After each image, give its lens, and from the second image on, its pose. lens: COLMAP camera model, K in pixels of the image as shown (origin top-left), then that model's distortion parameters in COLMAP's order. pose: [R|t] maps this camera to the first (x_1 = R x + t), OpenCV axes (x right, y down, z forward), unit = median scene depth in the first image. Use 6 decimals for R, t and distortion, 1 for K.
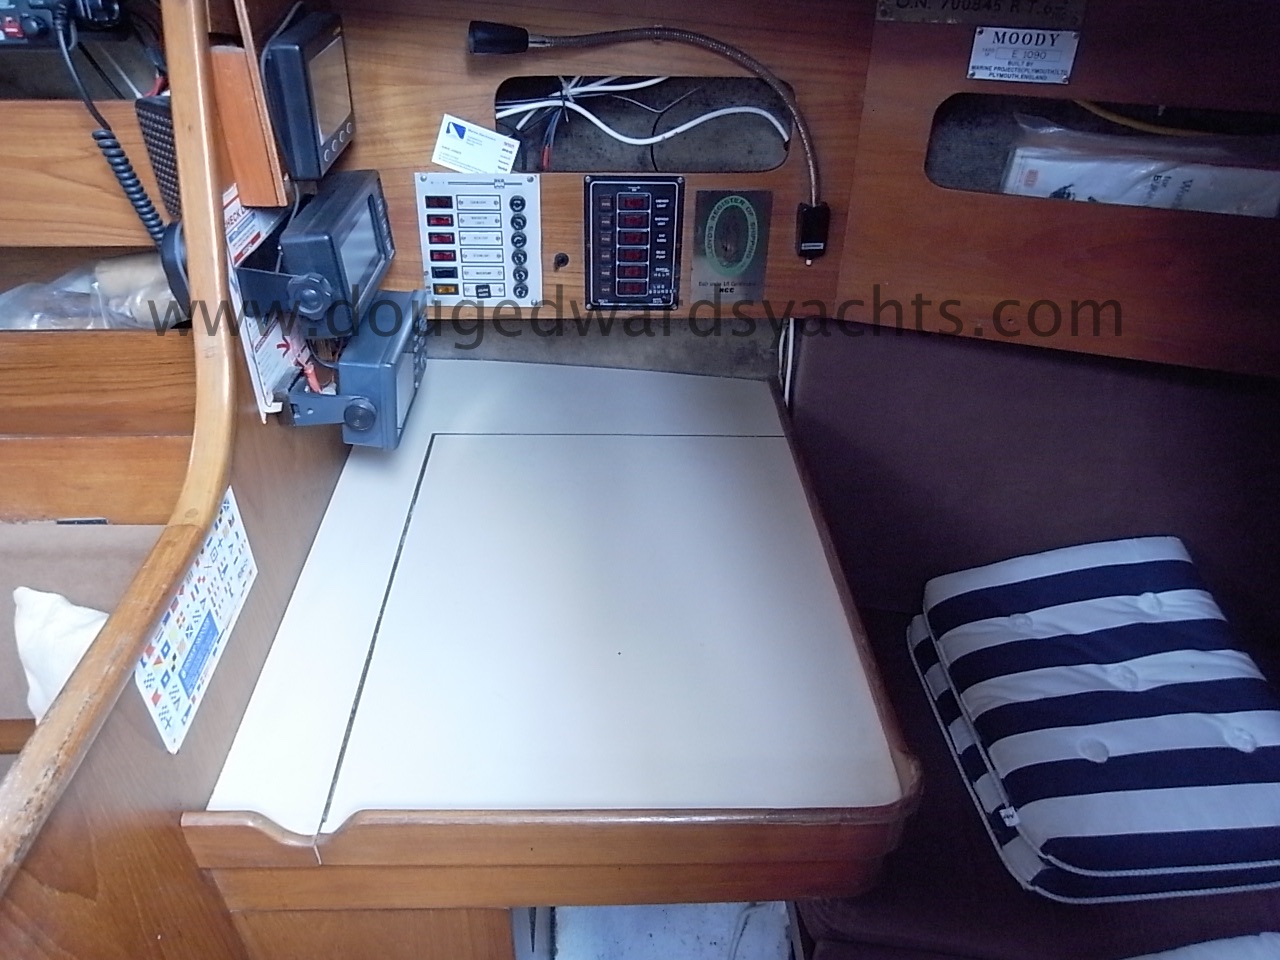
lens RADIAL K [[899.6, 0, 634.3], [0, 899.6, 483.6], [0, 0, 1]] dist [-0.069568, 0.045286]
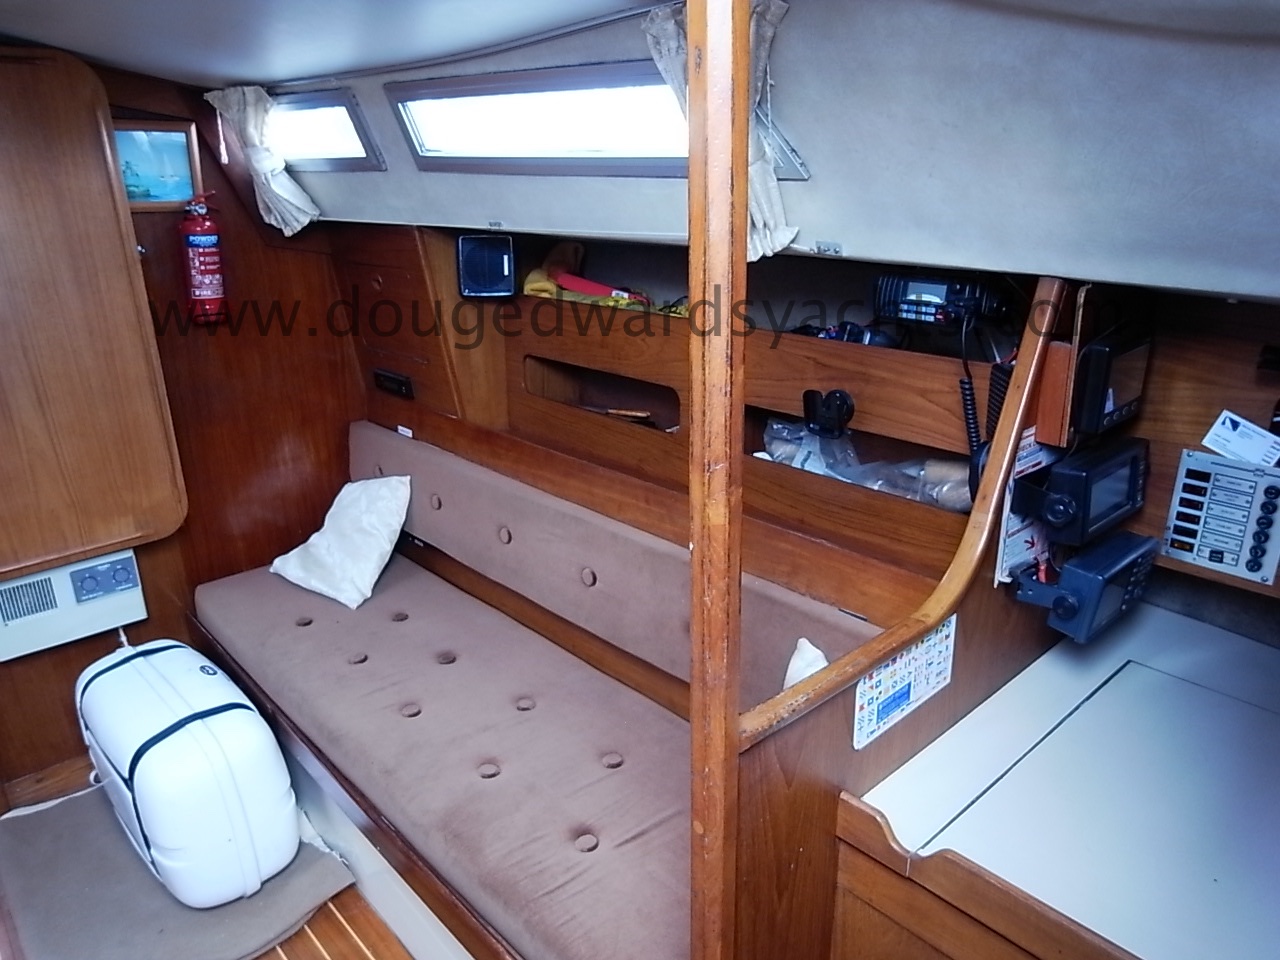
lens RADIAL K [[899.6, 0, 632.1], [0, 899.6, 476.0], [0, 0, 1]] dist [-0.069568, 0.045286]
pose [[0.637400, 0.221753, -0.737934, 0.200227], [-0.416118, 0.905097, -0.087440, 0.125895], [0.648512, 0.362802, 0.669184, -0.344043]]
